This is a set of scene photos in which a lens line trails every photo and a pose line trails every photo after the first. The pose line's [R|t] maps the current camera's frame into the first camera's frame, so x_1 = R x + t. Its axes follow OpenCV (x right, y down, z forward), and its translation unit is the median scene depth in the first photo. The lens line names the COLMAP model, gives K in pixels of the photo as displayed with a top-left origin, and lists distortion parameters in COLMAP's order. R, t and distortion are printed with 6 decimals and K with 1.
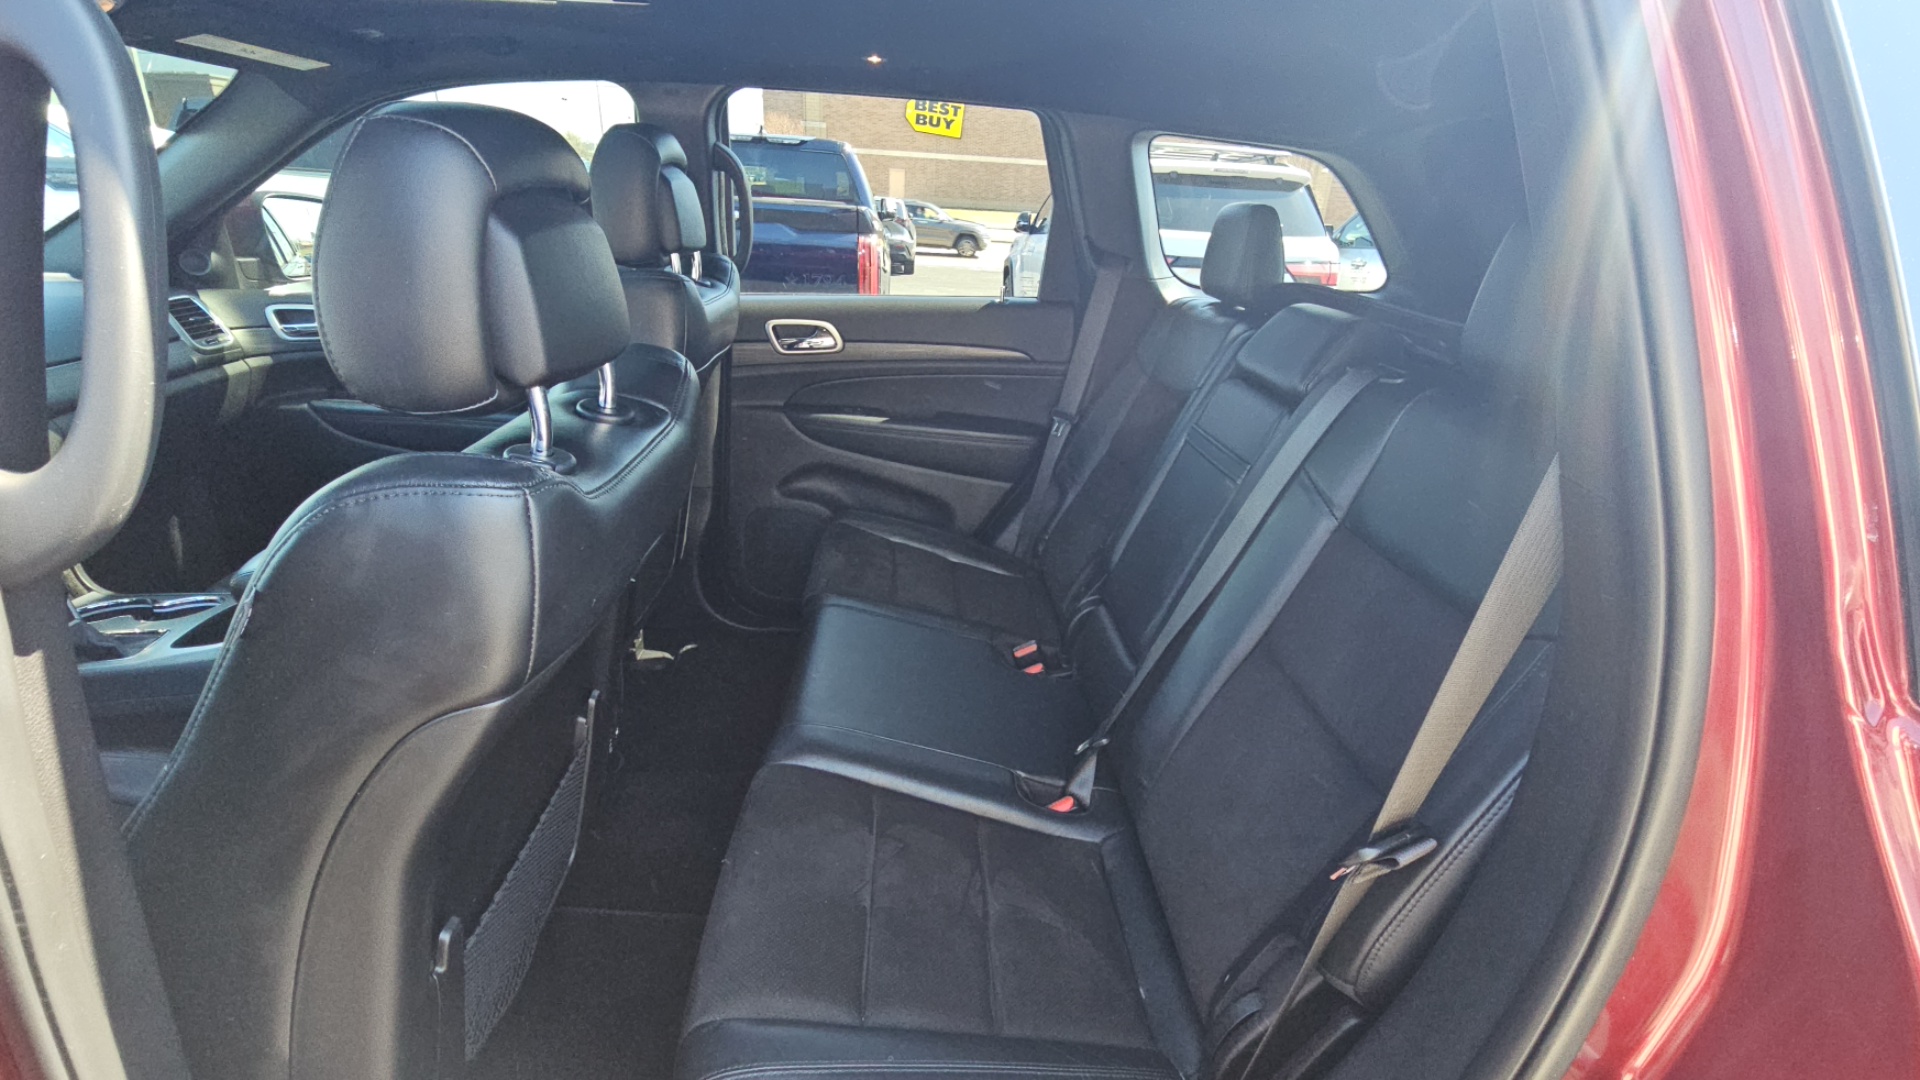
lens RADIAL K [[855.7, 0, 960.0], [0, 855.7, 540.0], [0, 0, 1]] dist [0.002666, 0.000337]
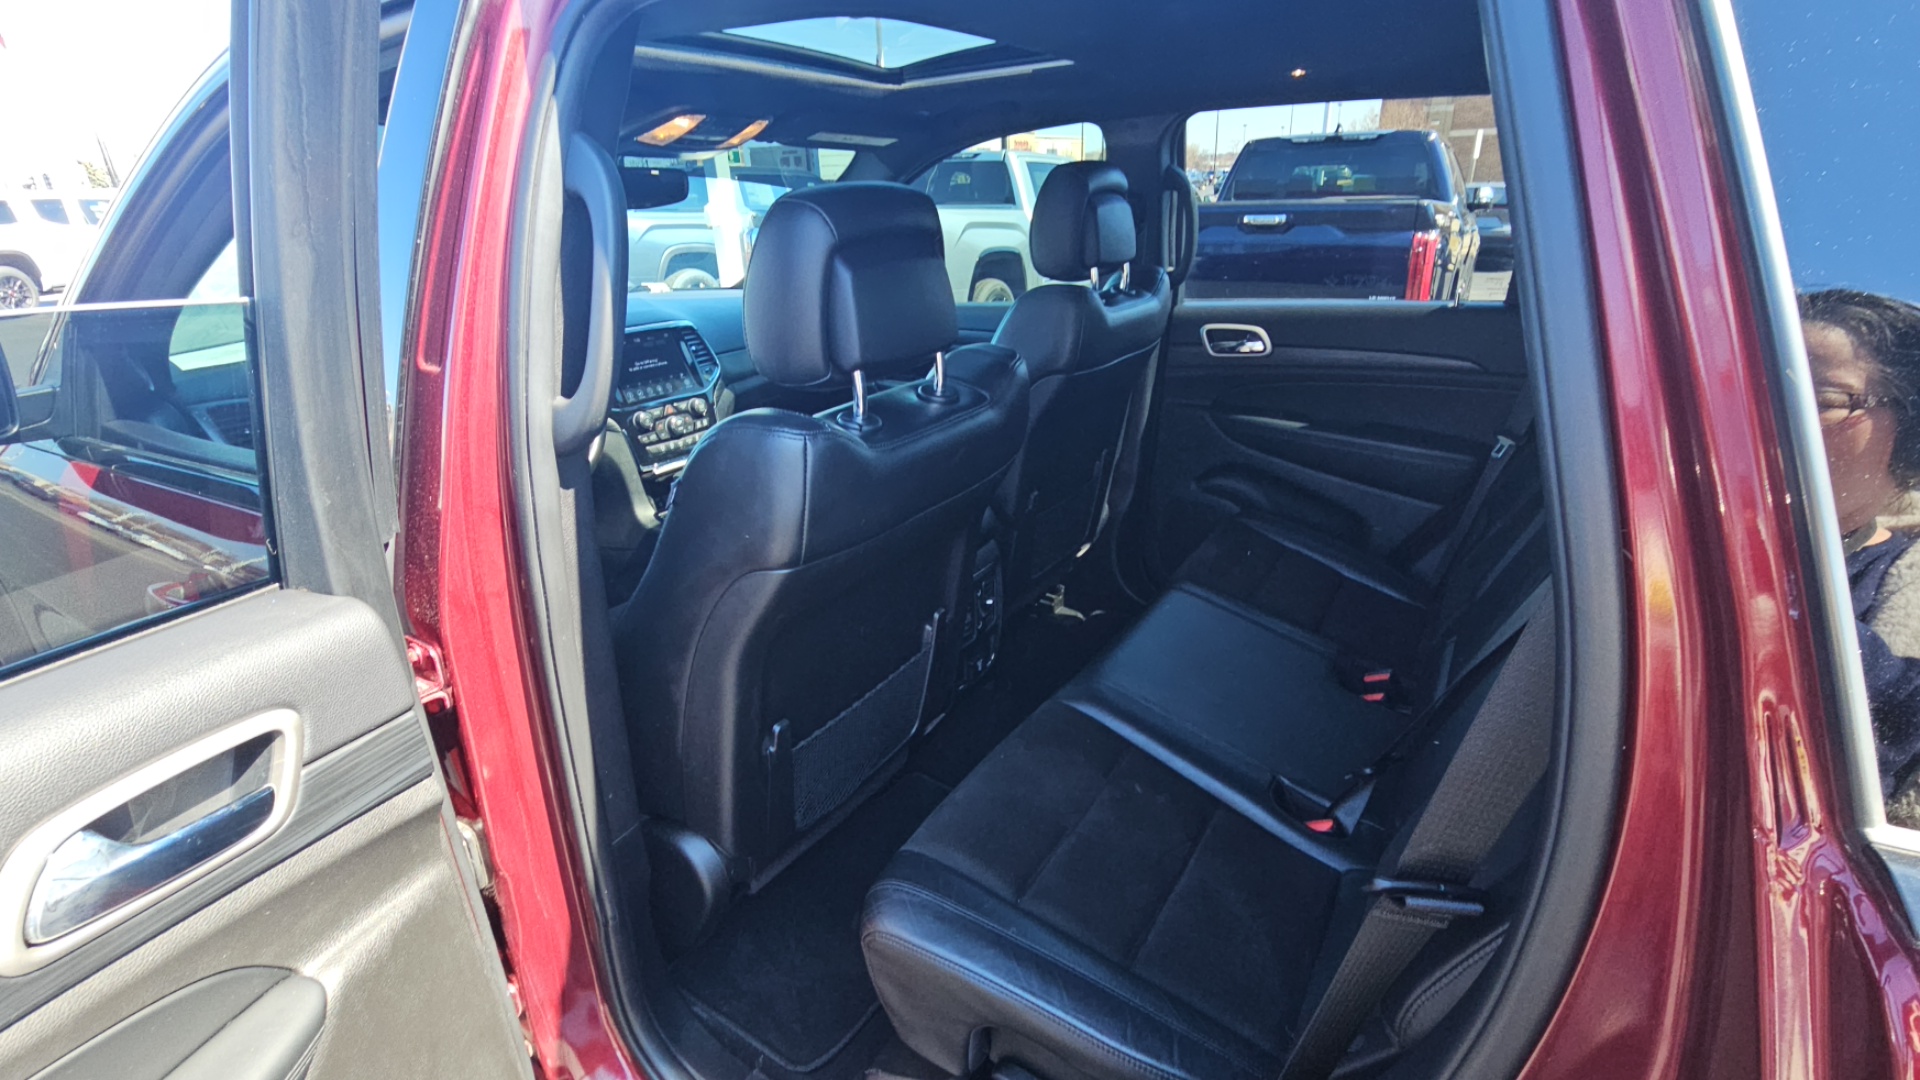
lens RADIAL K [[855.9, 0, 978.7], [0, 855.9, 535.5], [0, 0, 1]] dist [0.010398, -0.008231]
pose [[0.806945, 0.147724, -0.571854, 0.200398], [-0.151814, 0.987563, 0.040887, 0.002602], [0.570782, 0.053821, 0.819336, -0.024921]]
